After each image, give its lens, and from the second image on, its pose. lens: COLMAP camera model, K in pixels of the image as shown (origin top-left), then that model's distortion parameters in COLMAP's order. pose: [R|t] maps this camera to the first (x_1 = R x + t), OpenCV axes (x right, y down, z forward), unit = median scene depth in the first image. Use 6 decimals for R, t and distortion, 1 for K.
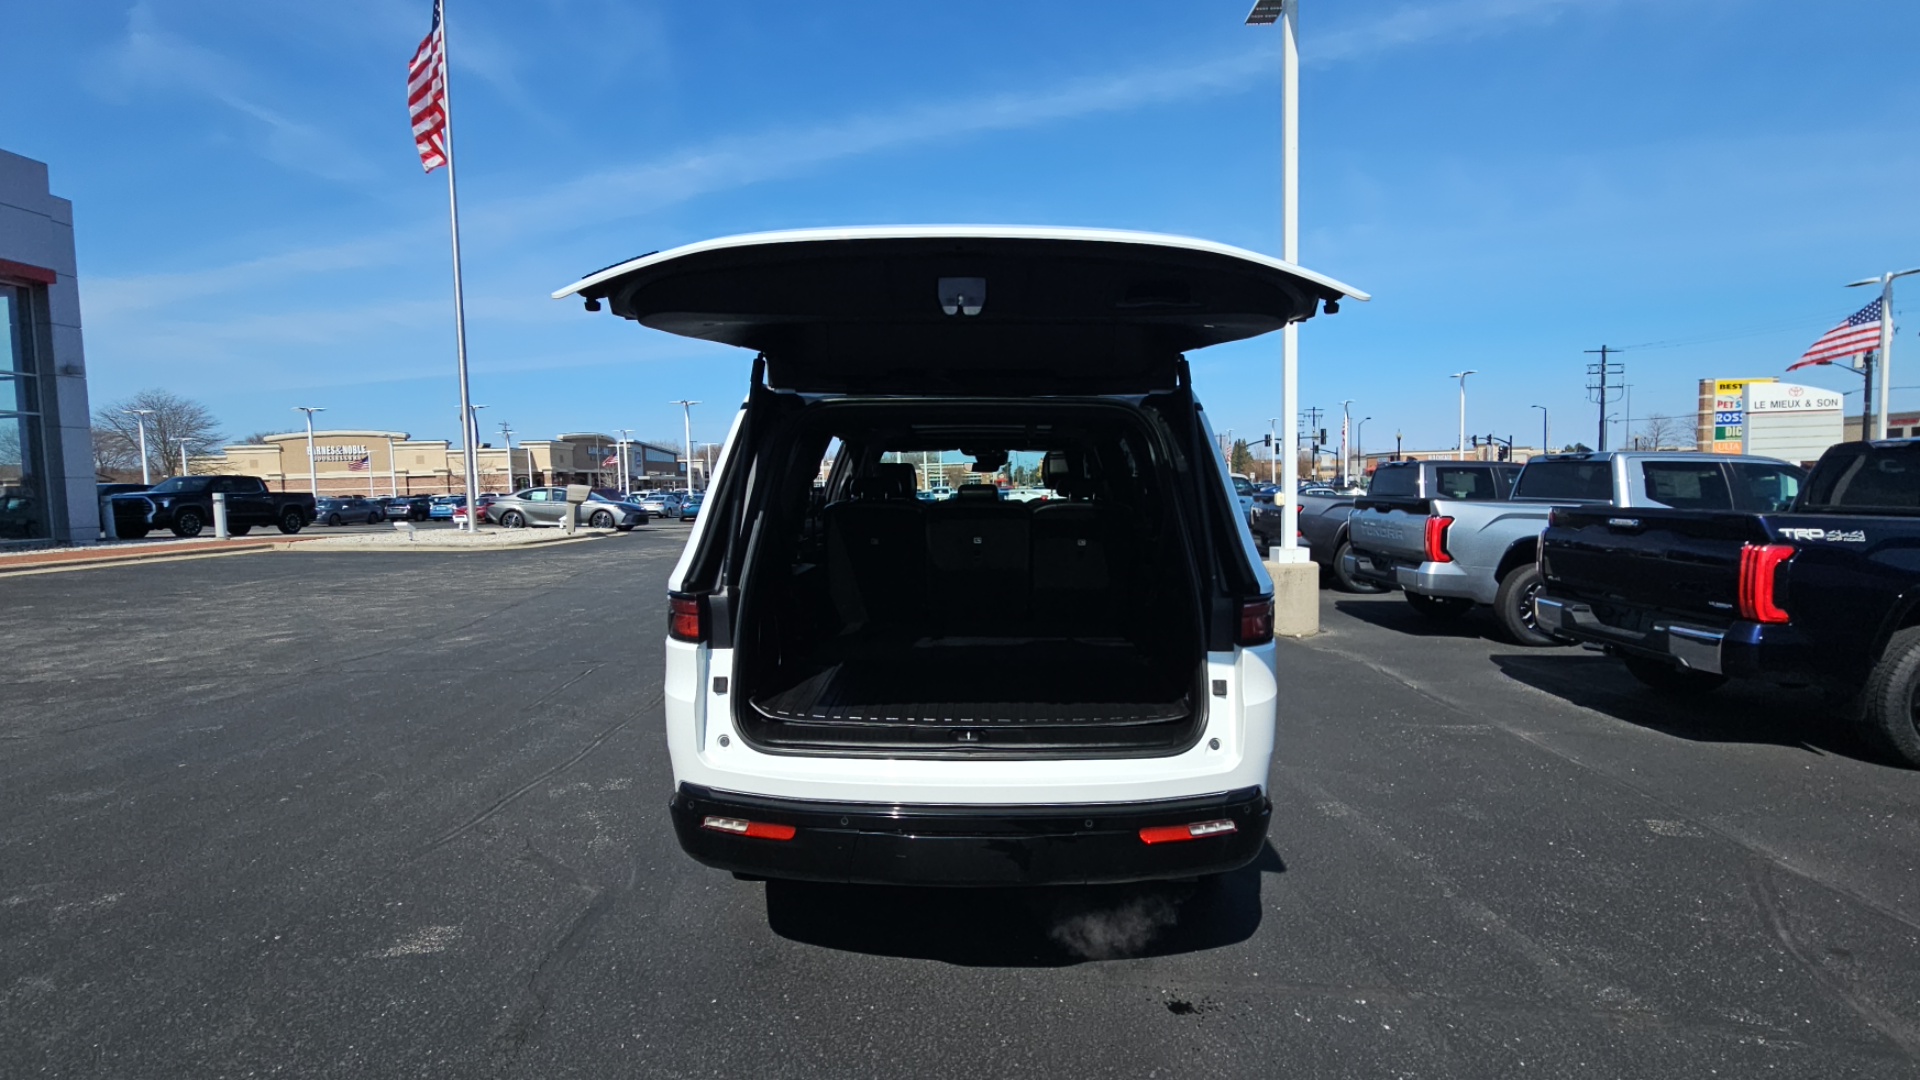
lens RADIAL K [[863.8, 0, 980.6], [0, 863.8, 544.0], [0, 0, 1]] dist [0.002632, -0.001584]
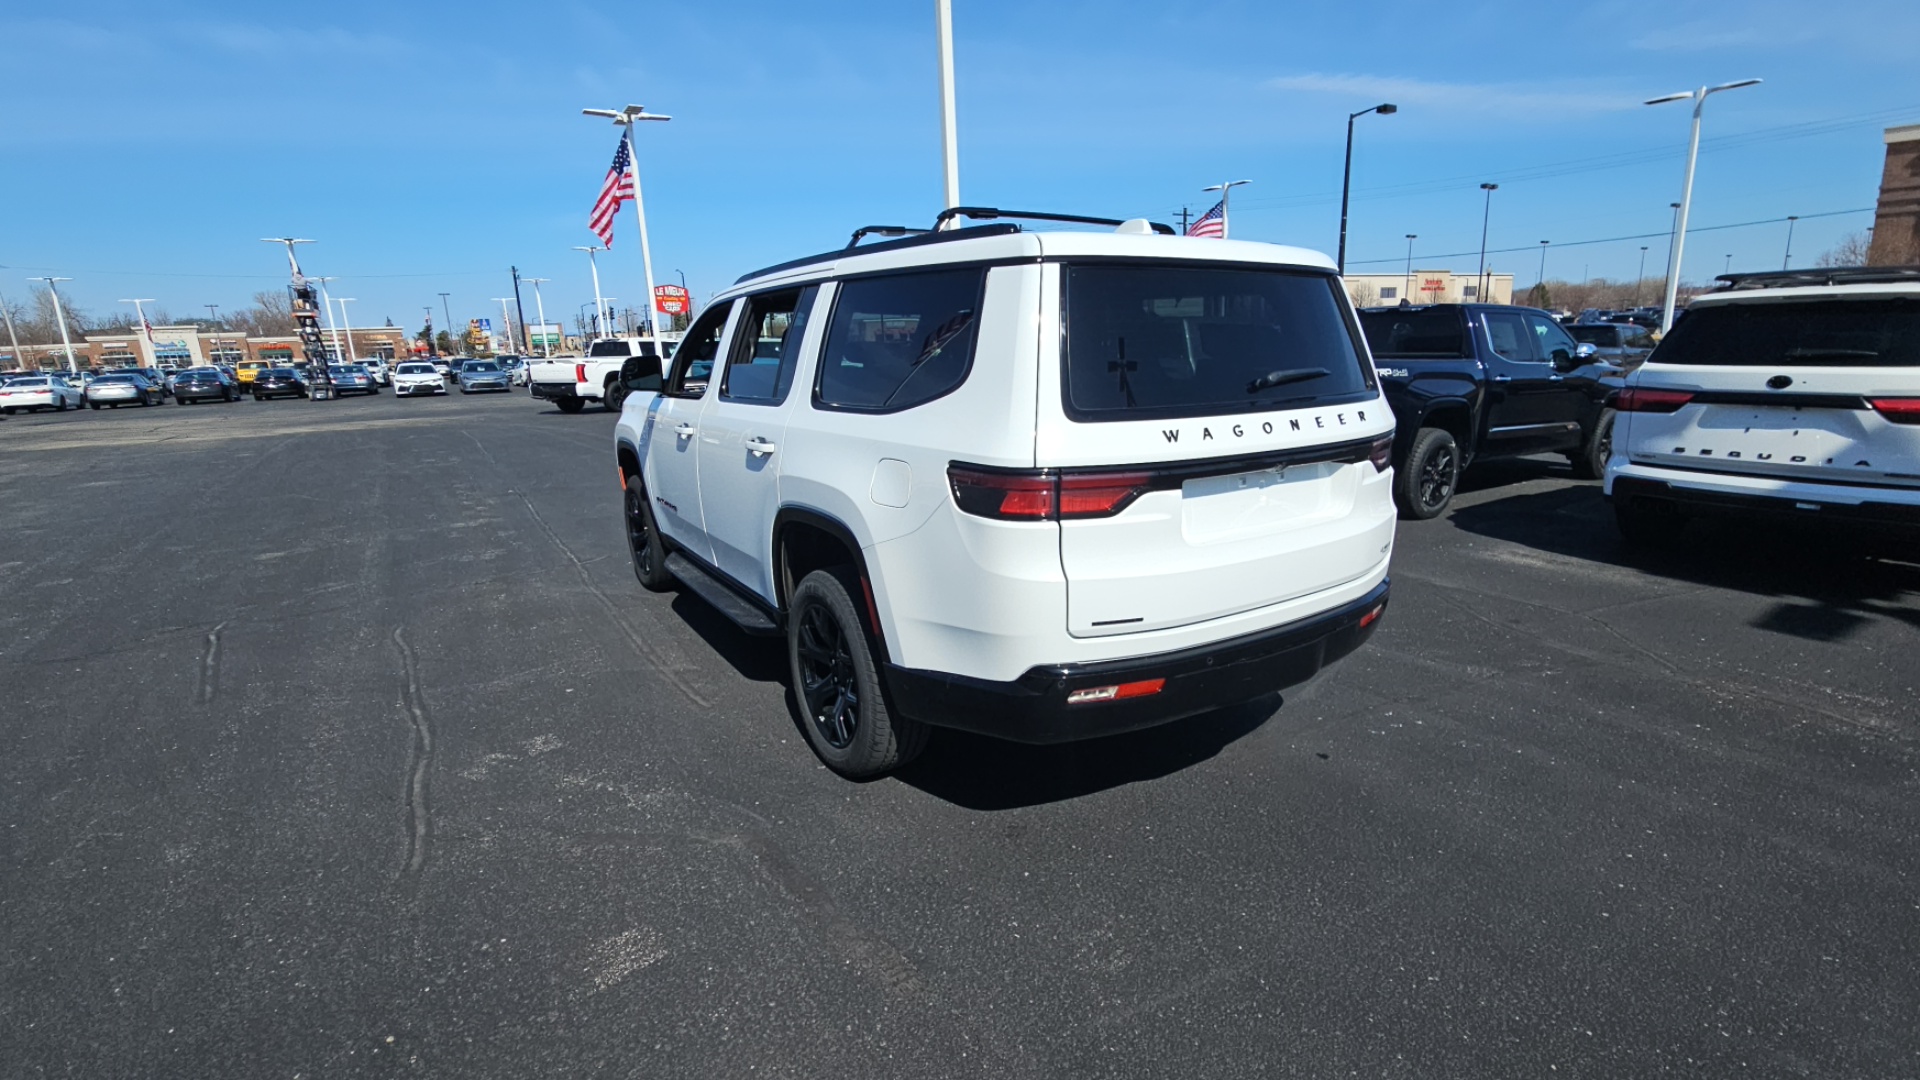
lens RADIAL K [[858.8, 0, 983.8], [0, 858.8, 546.5], [0, 0, 1]] dist [0.010790, -0.007832]
pose [[0.824210, -0.144295, 0.547591, -0.267922], [0.057885, 0.983394, 0.172006, -0.006576], [-0.563318, -0.110072, 0.818876, 0.079892]]
